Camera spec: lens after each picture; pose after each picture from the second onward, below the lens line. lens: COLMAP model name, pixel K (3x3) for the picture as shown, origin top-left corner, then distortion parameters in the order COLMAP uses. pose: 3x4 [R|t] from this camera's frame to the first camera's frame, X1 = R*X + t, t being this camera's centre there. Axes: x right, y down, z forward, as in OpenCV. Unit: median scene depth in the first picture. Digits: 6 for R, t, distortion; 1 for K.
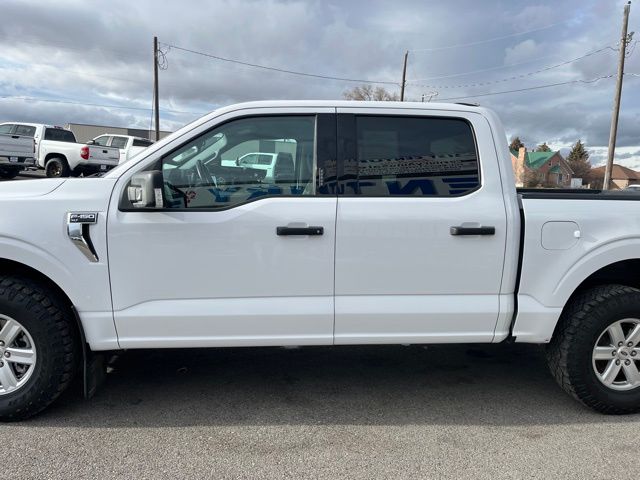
lens RADIAL K [[482.5, 0, 317.1], [0, 482.5, 235.4], [0, 0, 1]] dist [0.088729, -0.132651]
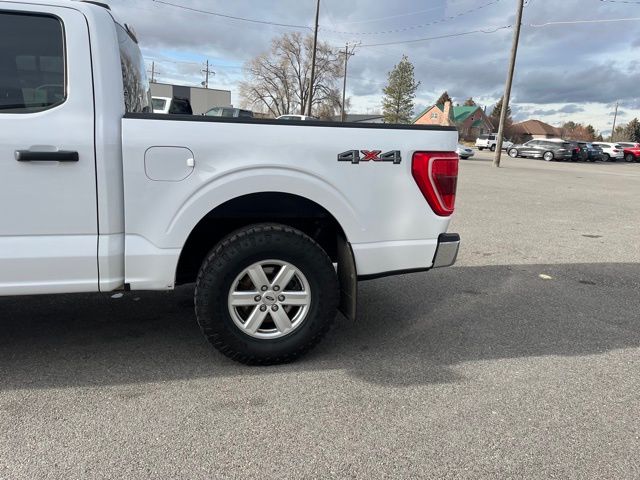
lens RADIAL K [[483.1, 0, 320.0], [0, 483.1, 240.0], [0, 0, 1]] dist [0.060619, -0.080760]
pose [[0.991140, -0.015809, 0.131874, 0.604748], [0.001998, 0.994554, 0.104207, 0.041734], [-0.132803, -0.103020, 0.985774, 0.119285]]
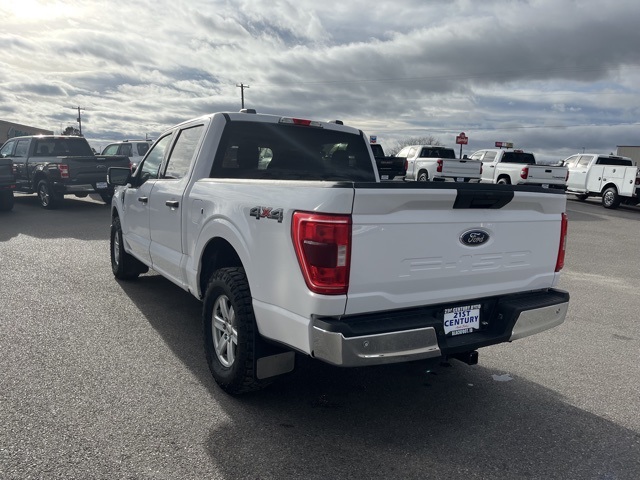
lens RADIAL K [[486.8, 0, 311.5], [0, 486.8, 237.5], [0, 0, 1]] dist [0.024662, -0.004776]
pose [[0.437419, 0.089209, -0.894822, 1.625038], [-0.132485, 0.990602, 0.033994, -0.014855], [0.889445, 0.103681, 0.445127, 0.671342]]
